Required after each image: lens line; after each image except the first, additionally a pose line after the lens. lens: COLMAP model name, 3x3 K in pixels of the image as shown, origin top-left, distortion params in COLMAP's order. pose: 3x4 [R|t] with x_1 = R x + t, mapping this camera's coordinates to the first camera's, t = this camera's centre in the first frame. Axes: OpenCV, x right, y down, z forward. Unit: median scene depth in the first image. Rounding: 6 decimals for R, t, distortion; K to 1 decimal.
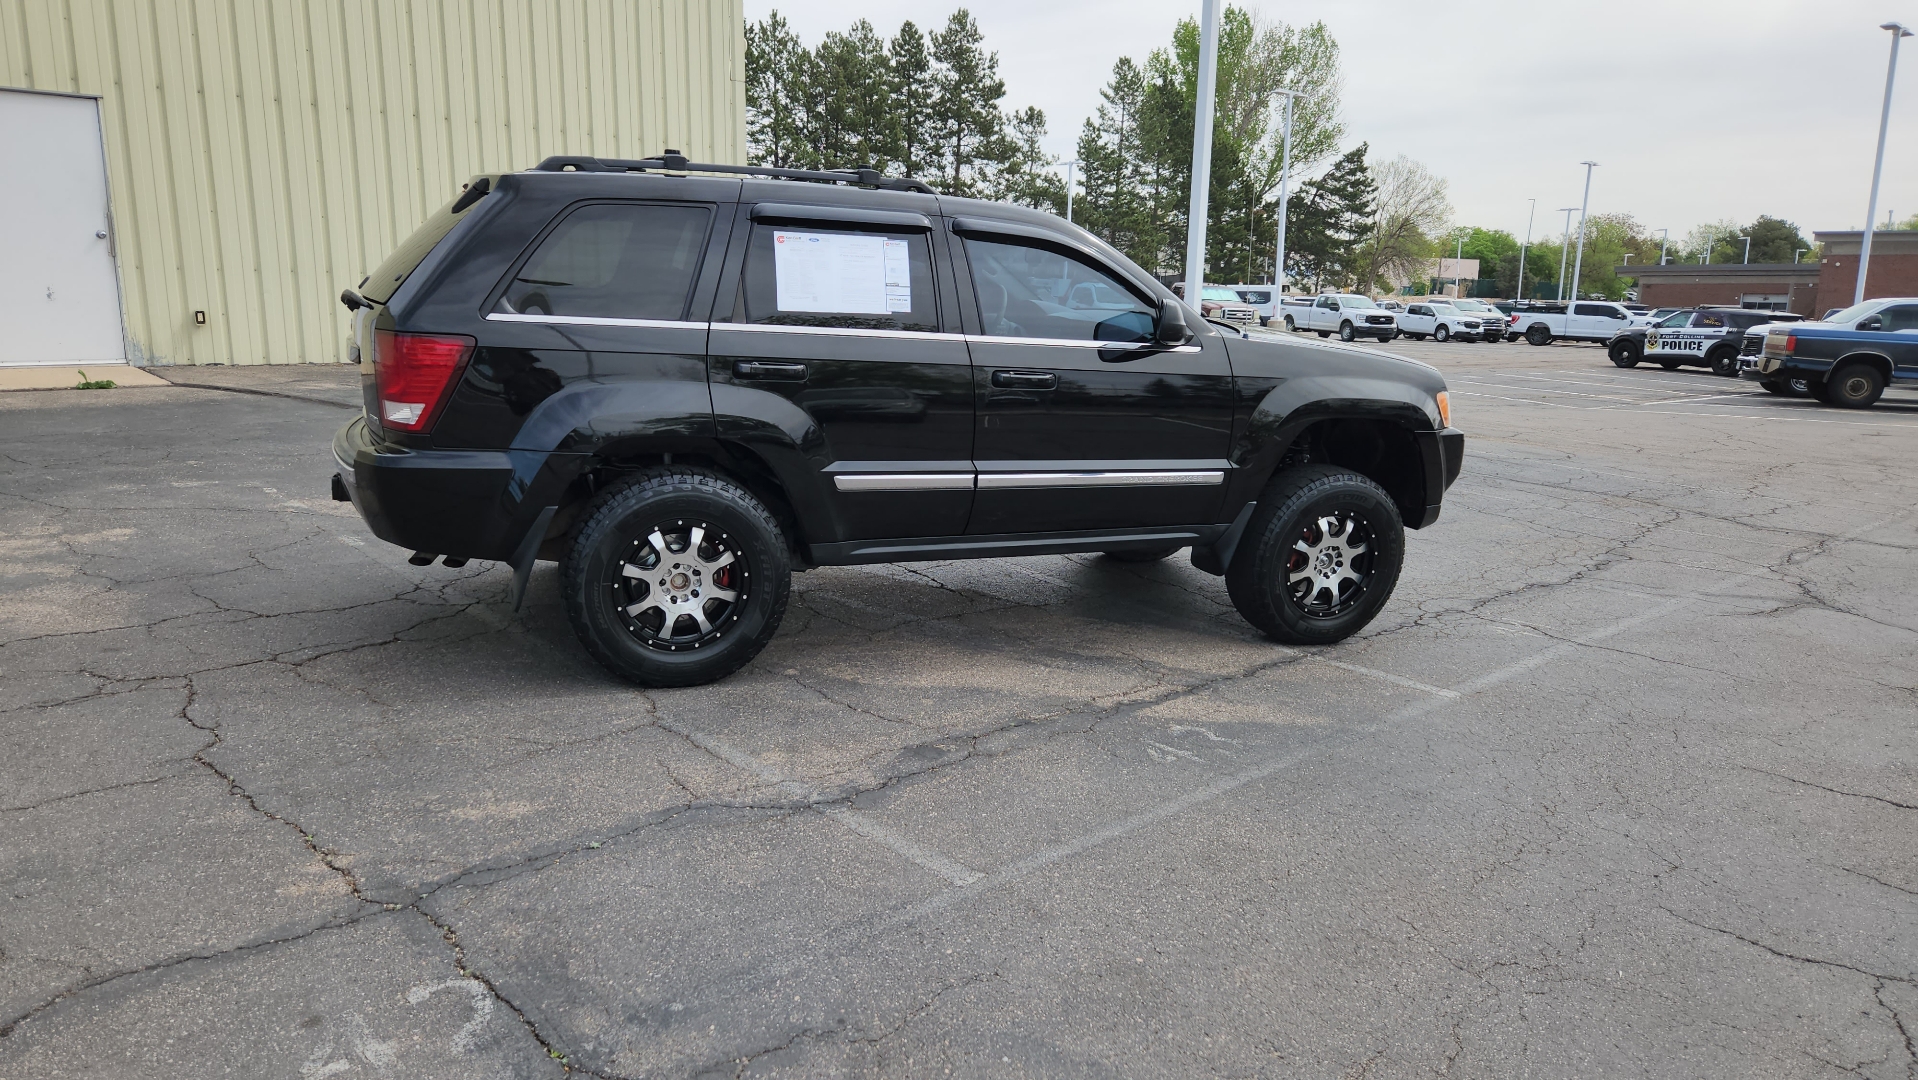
lens RADIAL K [[1281.6, 0, 931.8], [0, 1281.6, 536.4], [0, 0, 1]] dist [0.069543, -0.055701]
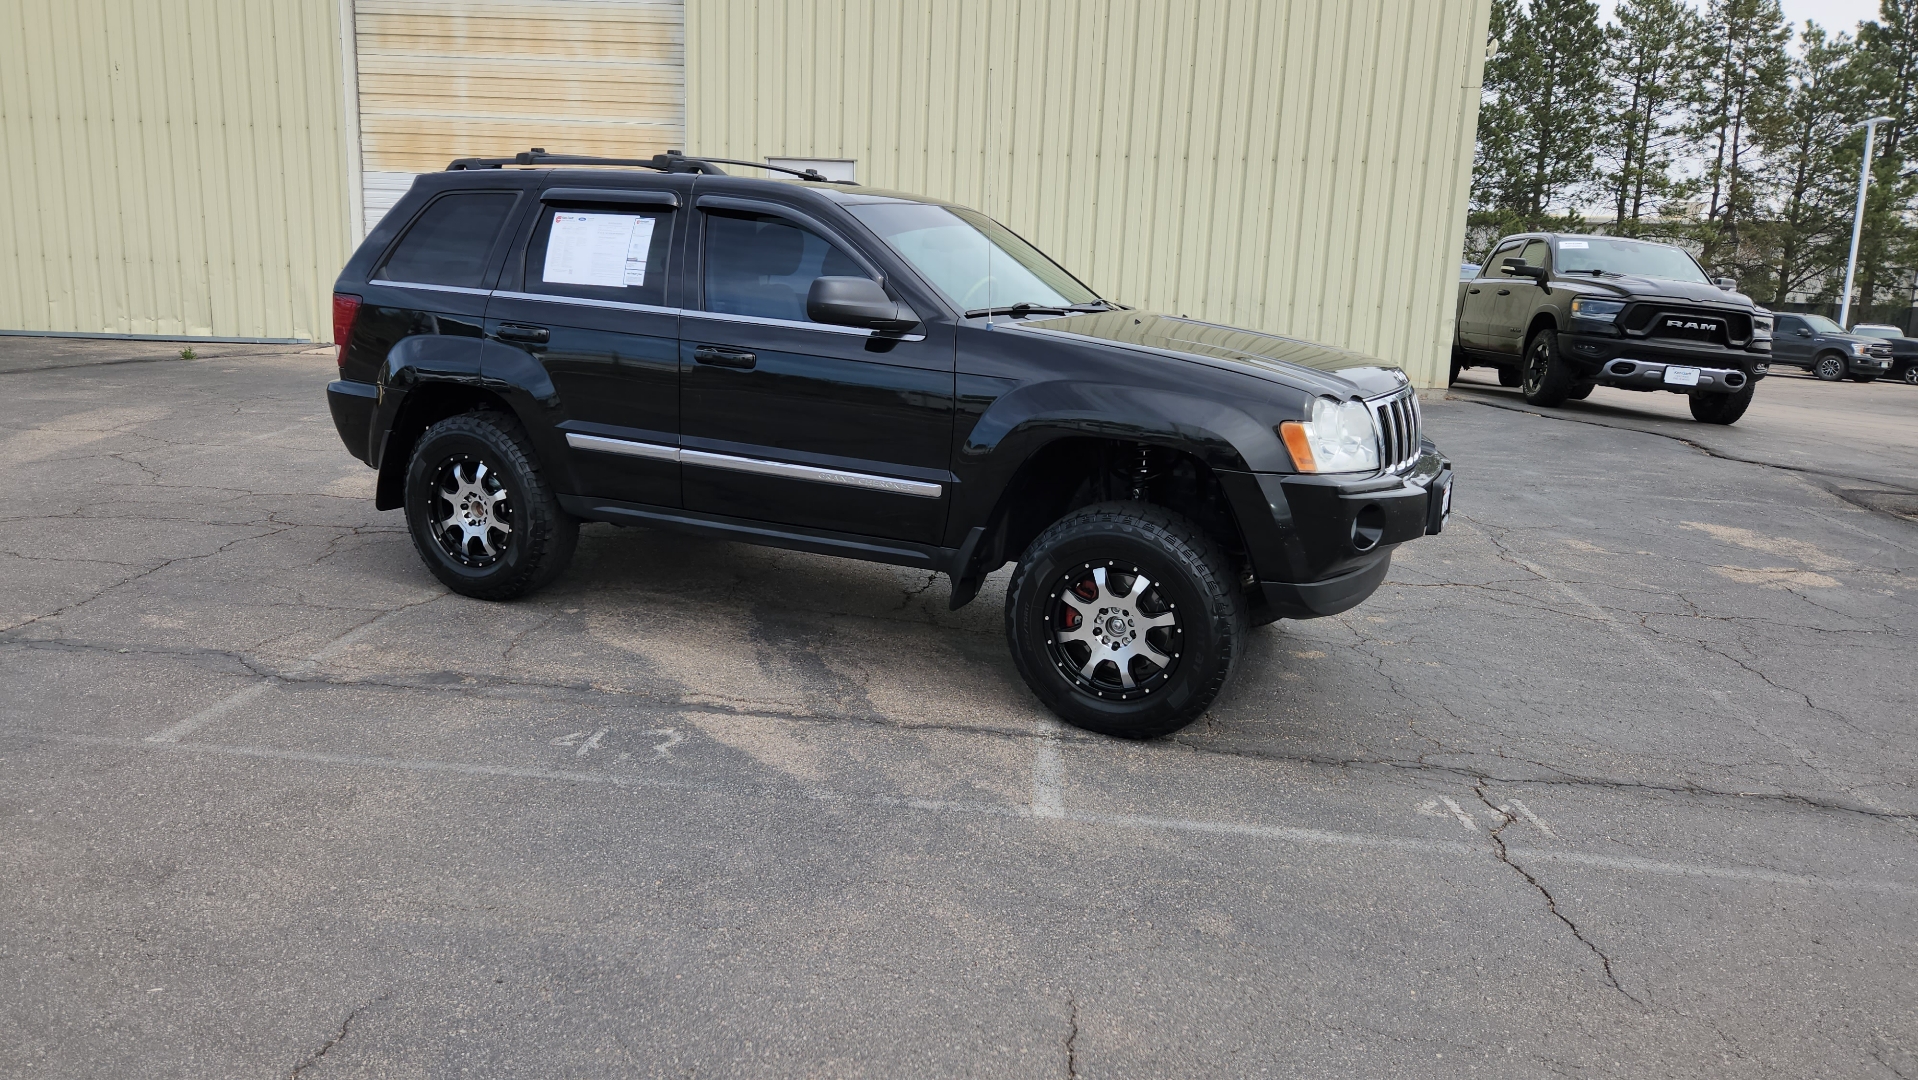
lens RADIAL K [[1281.6, 0, 931.6], [0, 1281.6, 520.3], [0, 0, 1]] dist [0.069543, -0.055701]
pose [[0.676036, 0.132076, -0.724935, 0.839998], [-0.167997, 0.985522, 0.022887, -0.045713], [0.717462, 0.106315, 0.688437, 0.423766]]
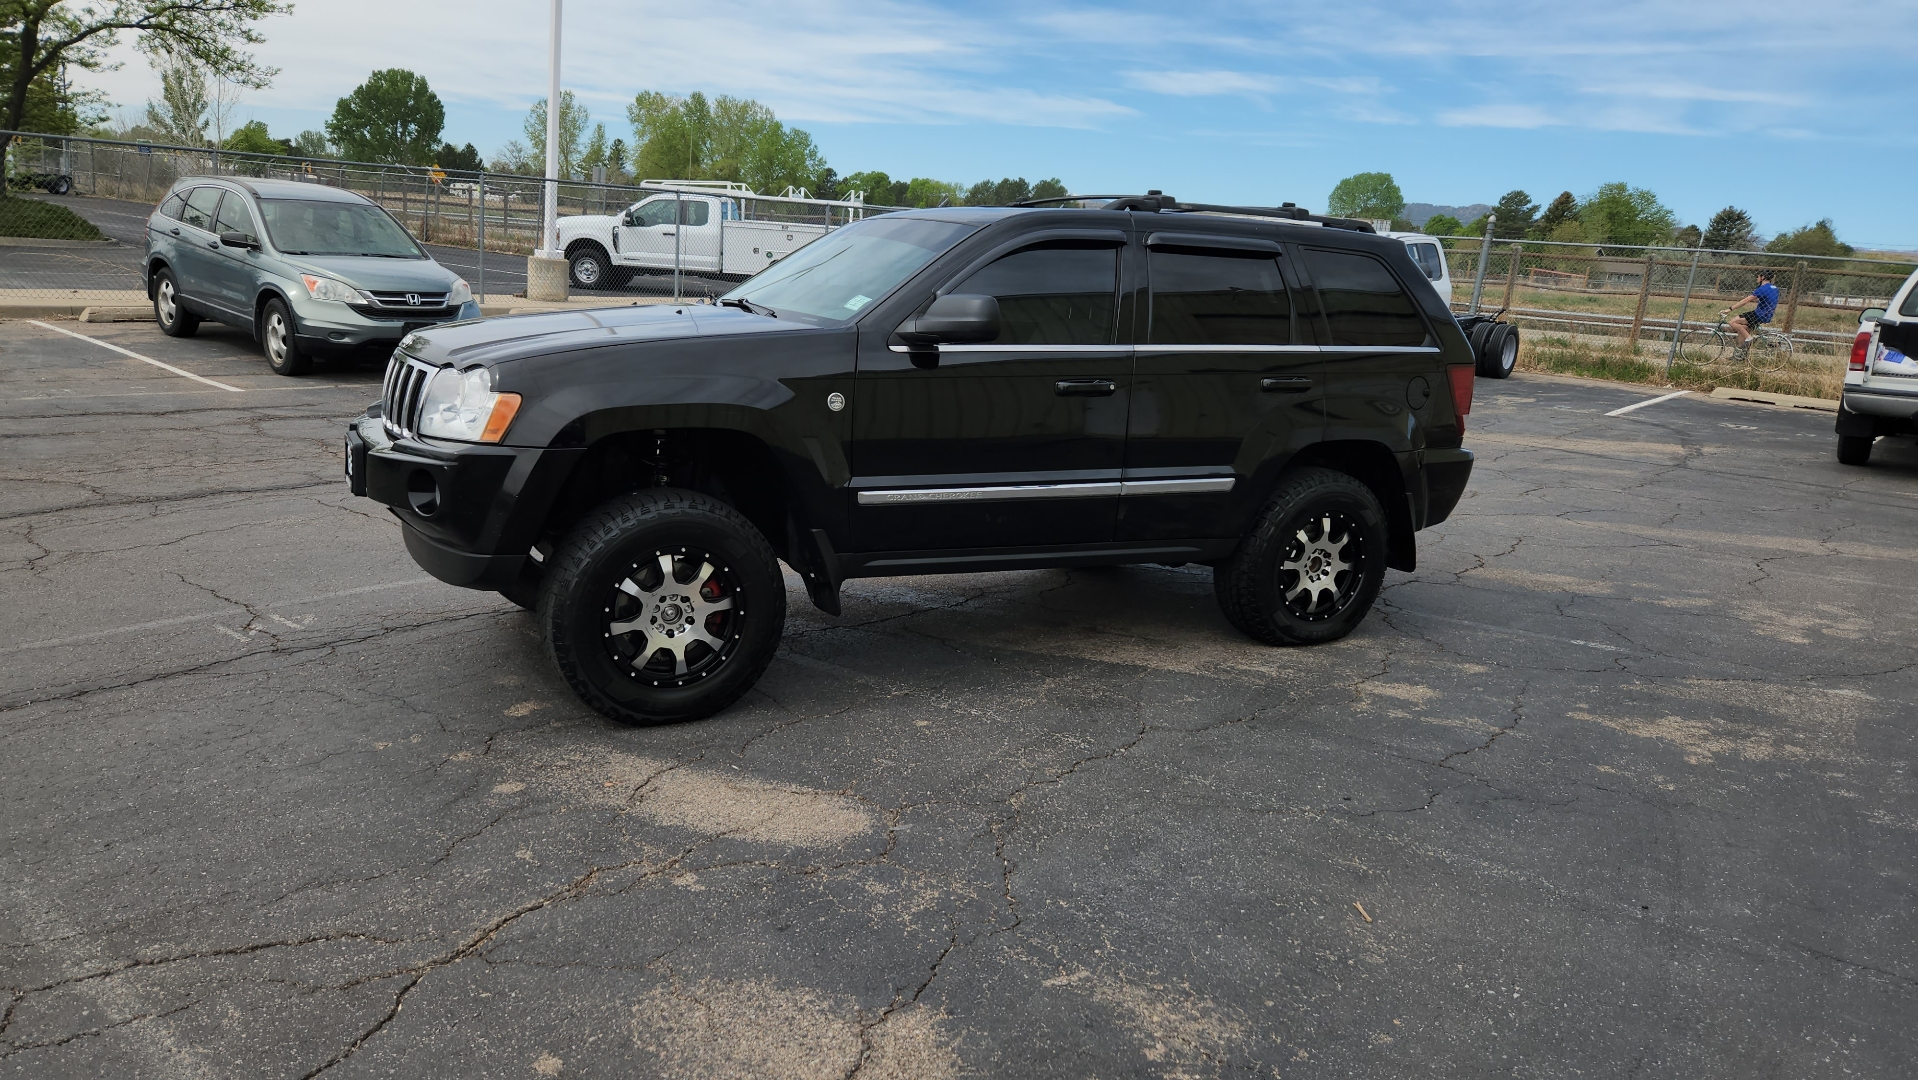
lens RADIAL K [[1281.6, 0, 931.2], [0, 1281.6, 546.8], [0, 0, 1]] dist [0.069543, -0.055701]
pose [[-0.987982, -0.076509, -0.134304, 0.165979], [-0.125047, 0.906371, 0.403552, -0.444784], [0.090854, 0.415496, -0.905046, 2.119837]]
